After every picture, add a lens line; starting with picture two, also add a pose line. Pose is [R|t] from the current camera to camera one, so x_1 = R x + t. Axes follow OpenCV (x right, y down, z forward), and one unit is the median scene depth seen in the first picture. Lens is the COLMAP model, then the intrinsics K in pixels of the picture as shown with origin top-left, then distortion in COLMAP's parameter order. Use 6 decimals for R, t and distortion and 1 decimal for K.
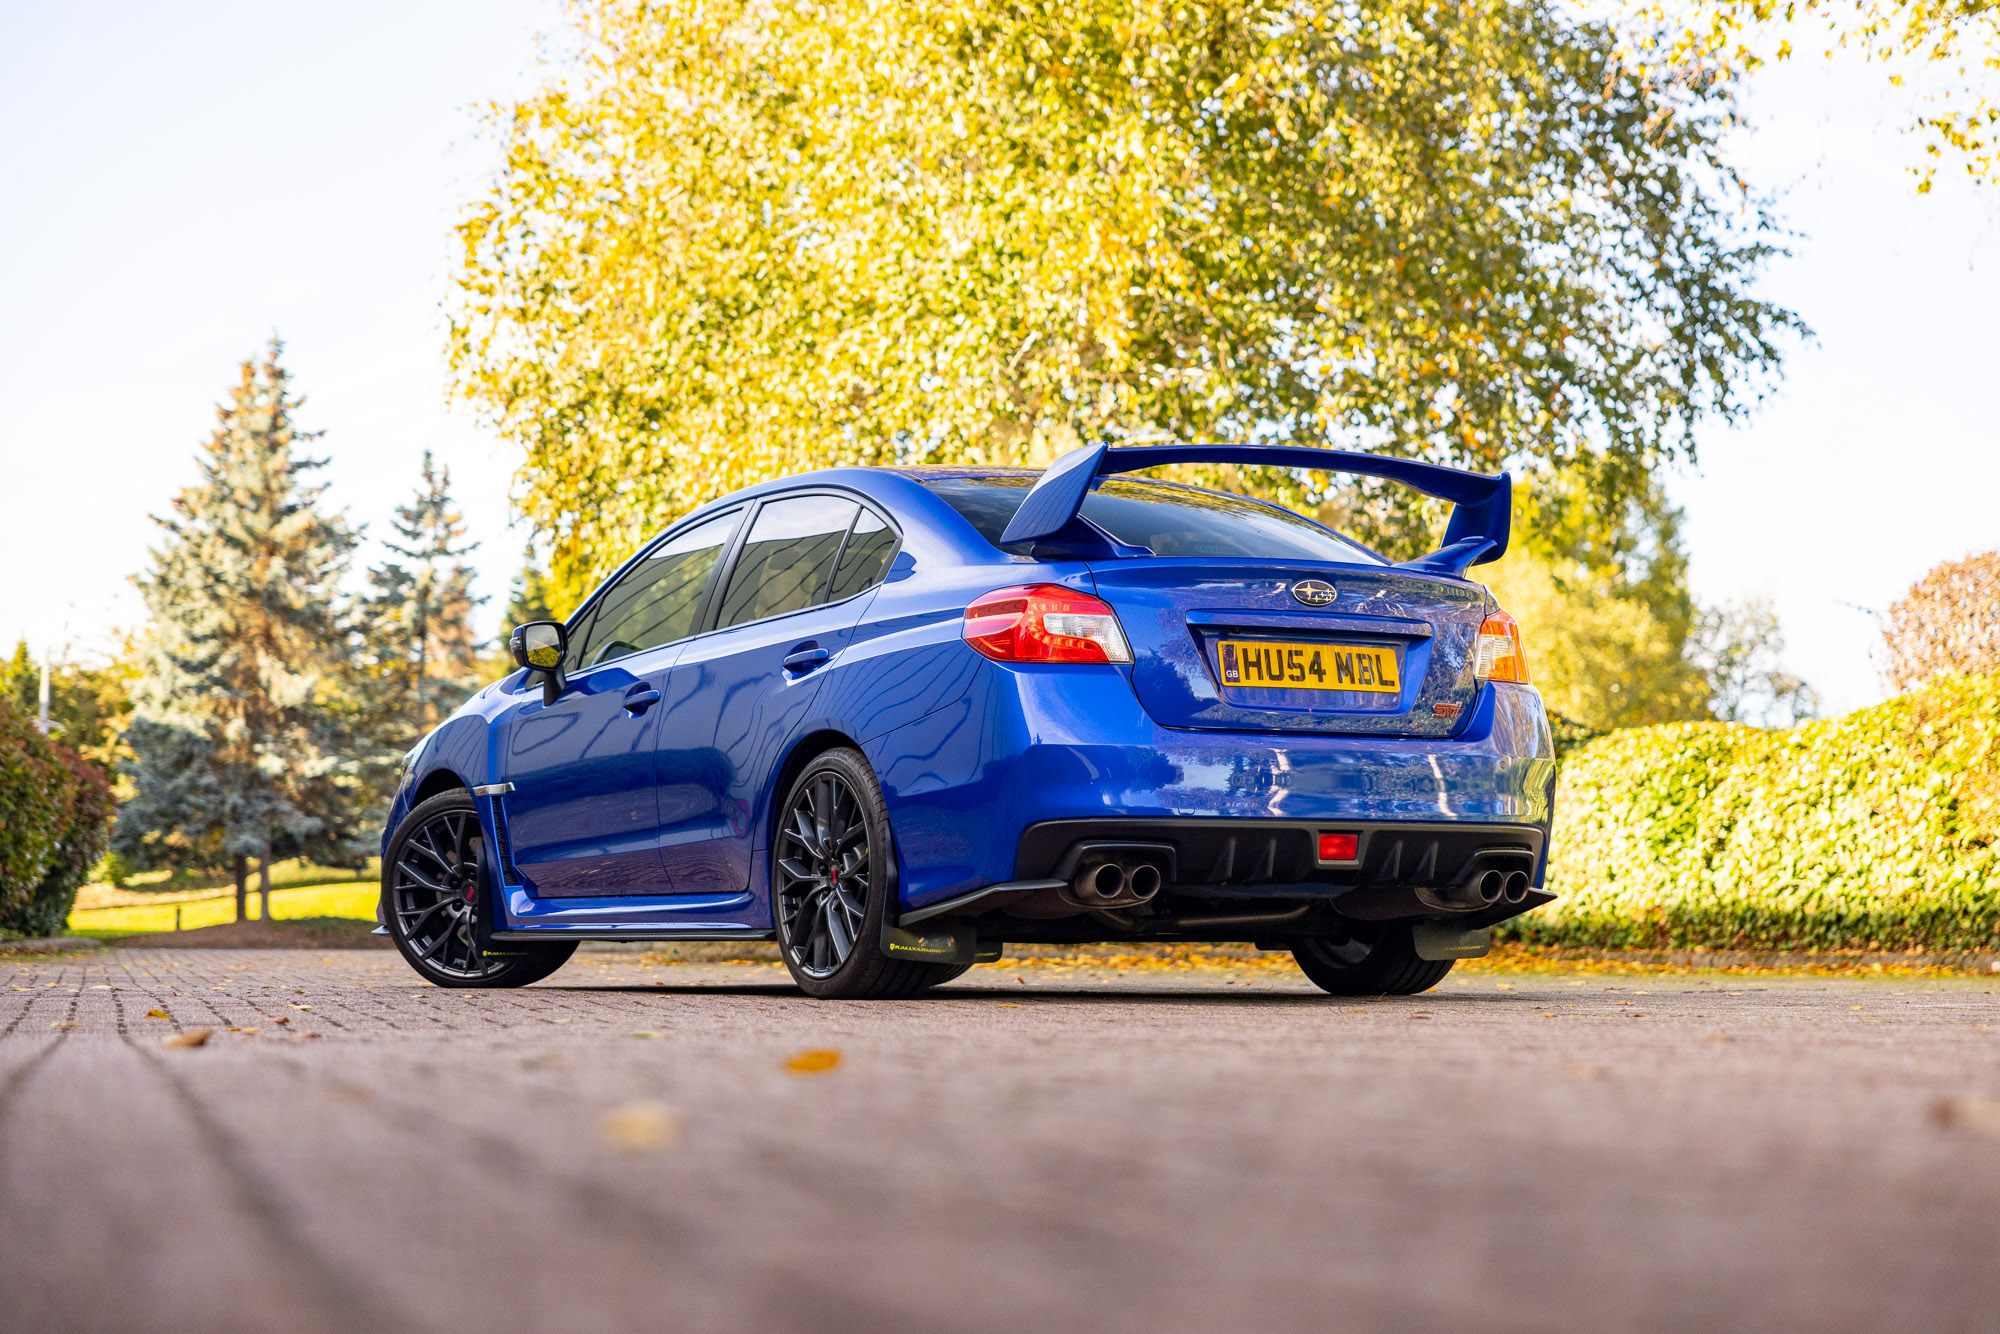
lens RADIAL K [[3878.5, 0, 1025.7], [0, 3878.5, 655.3], [0, 0, 1]] dist [0.046033, -0.170785]
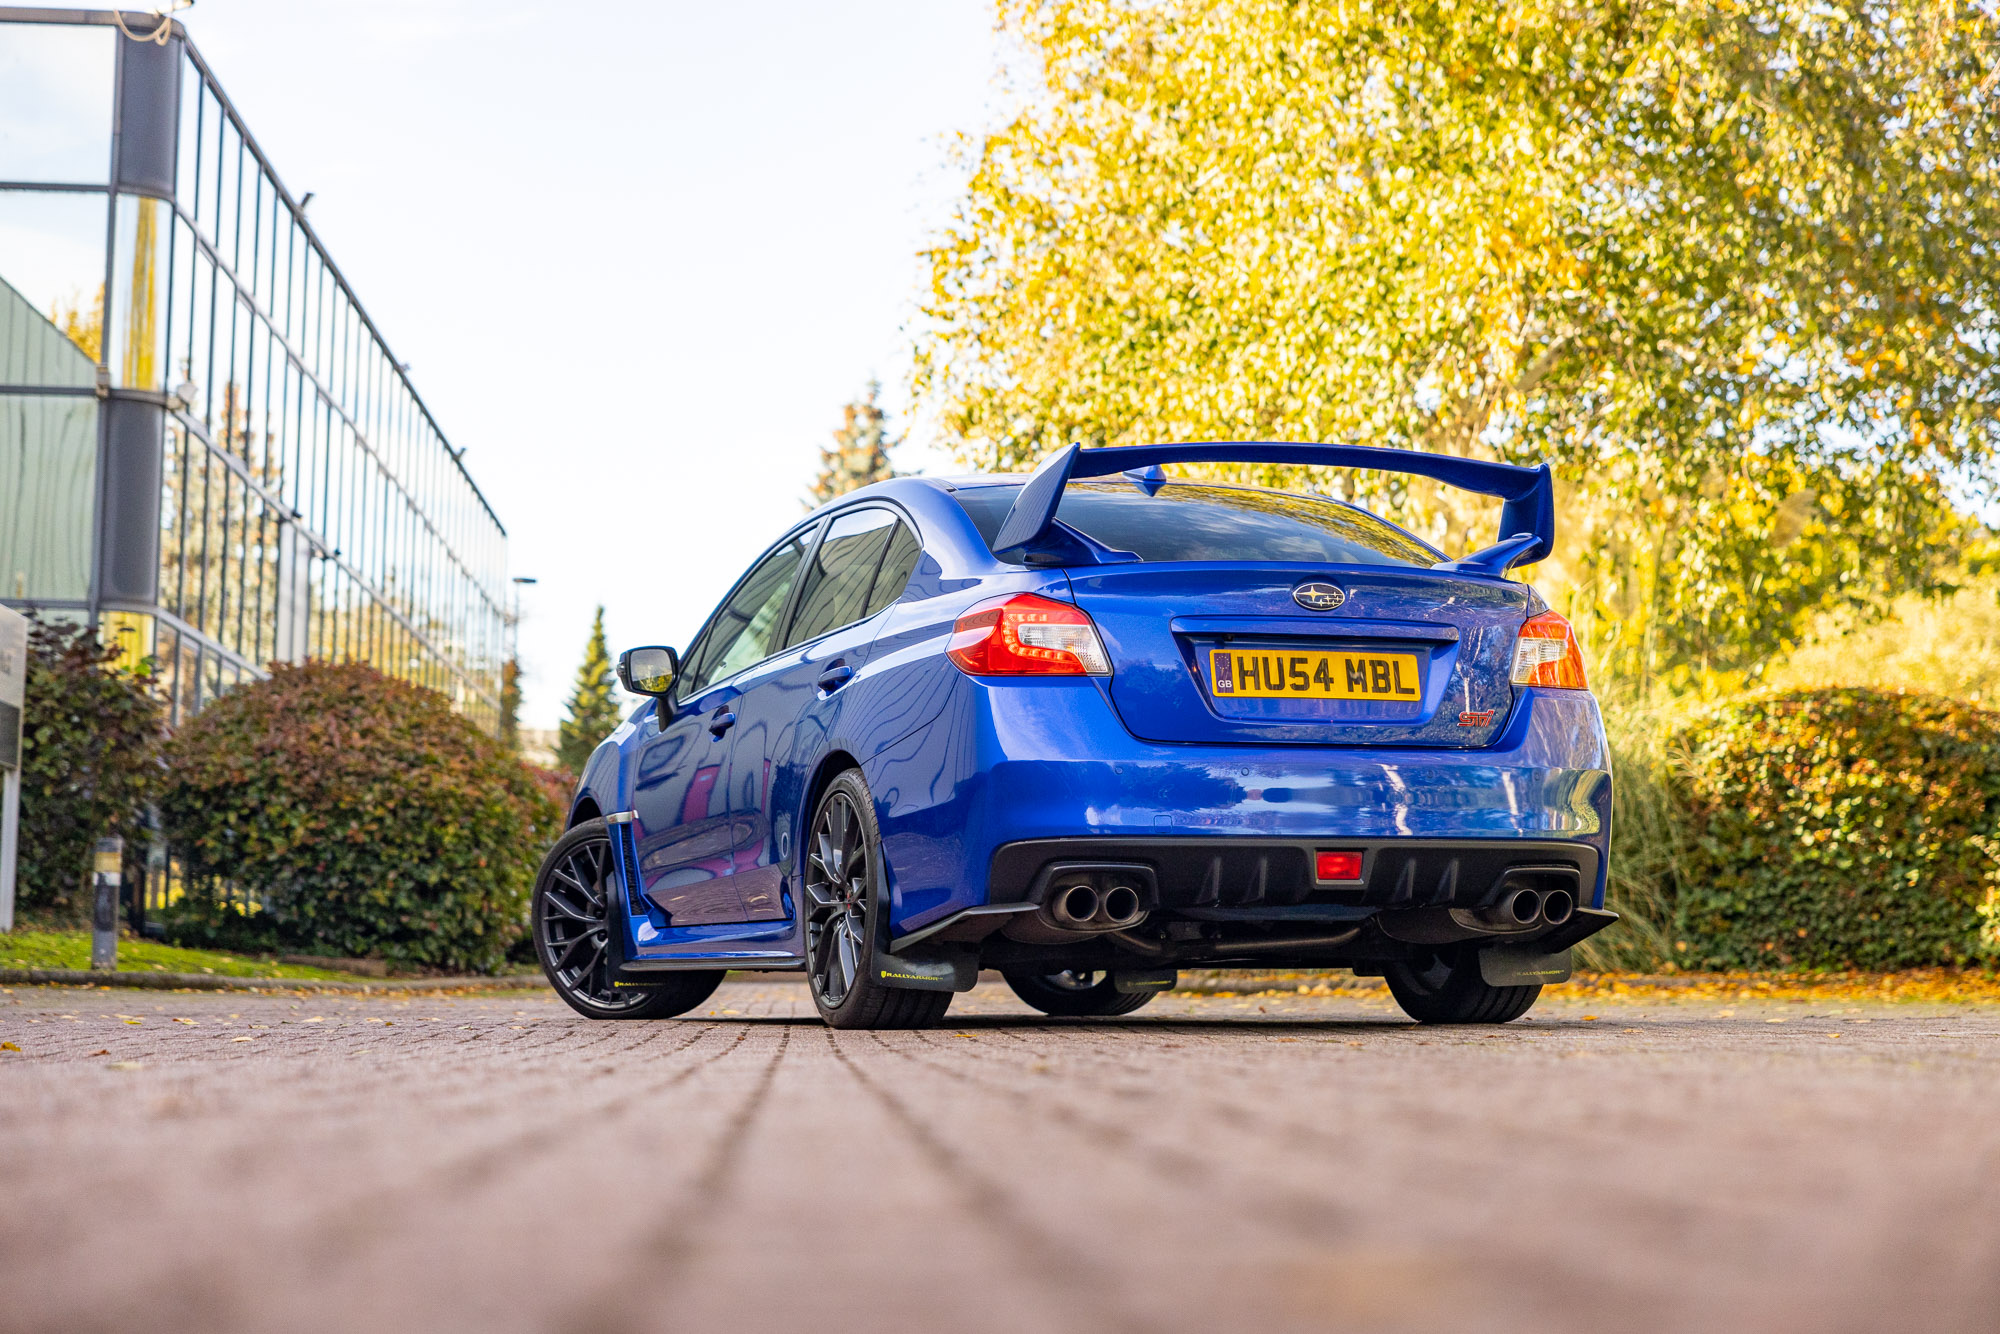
lens RADIAL K [[3903.8, 0, 1000.0], [0, 3903.8, 667.0], [0, 0, 1]] dist [0.028740, 0.089955]
pose [[0.983831, -0.019676, -0.178017, 0.076974], [0.018805, 0.999802, -0.006576, 0.002682], [0.178111, 0.003122, 0.984005, 0.024082]]
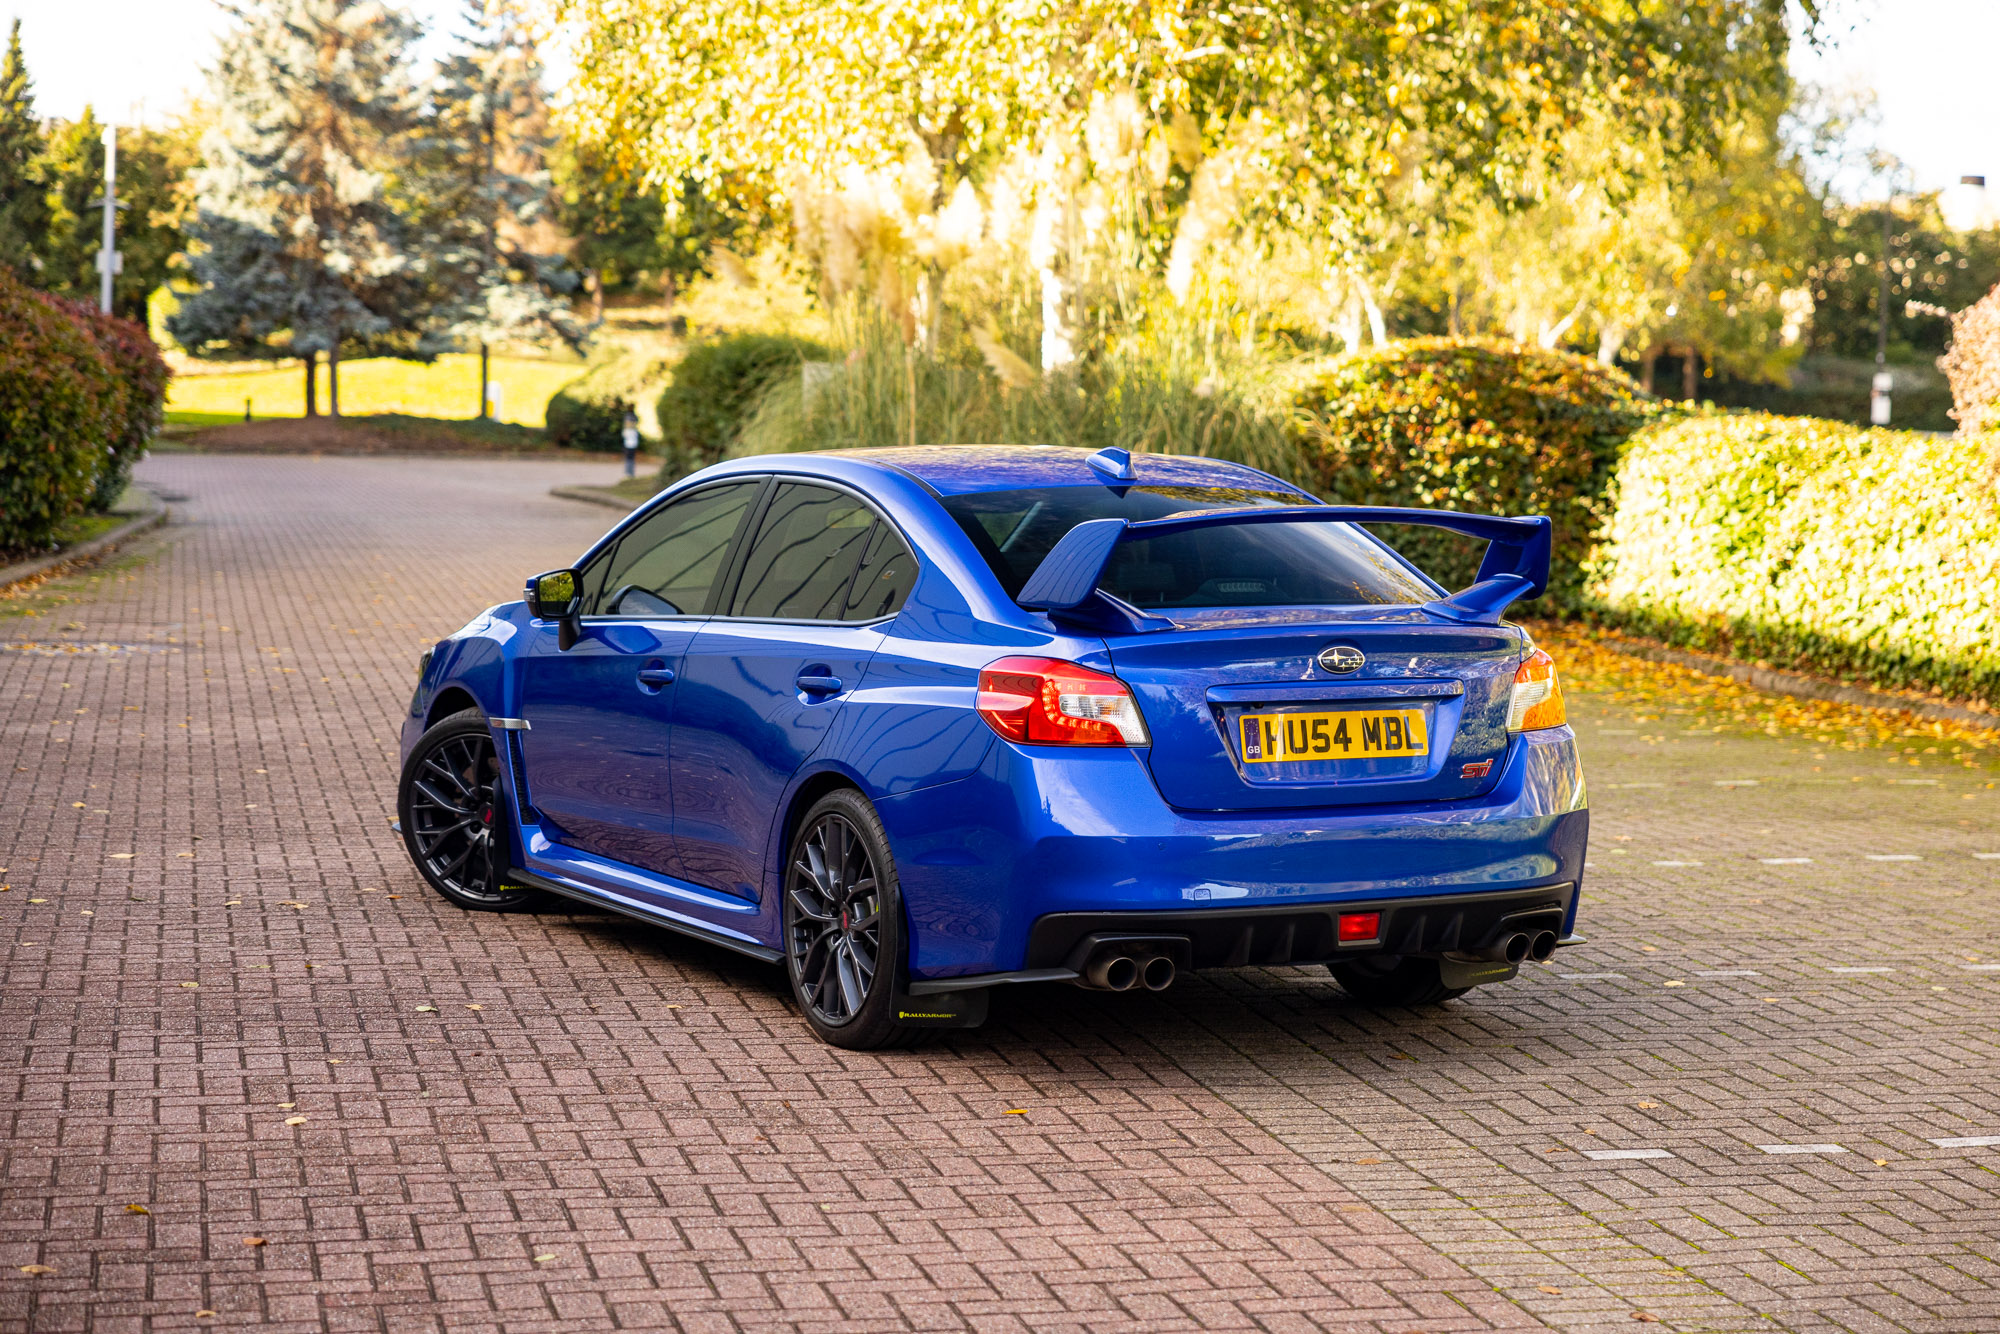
lens RADIAL K [[3893.2, 0, 1059.3], [0, 3893.2, 663.5], [0, 0, 1]] dist [0.075480, -0.246286]
pose [[0.999836, 0.013973, -0.011510, 0.007110], [-0.012144, 0.989213, 0.145979, -0.071894], [0.013425, -0.145815, 0.989221, 0.018718]]
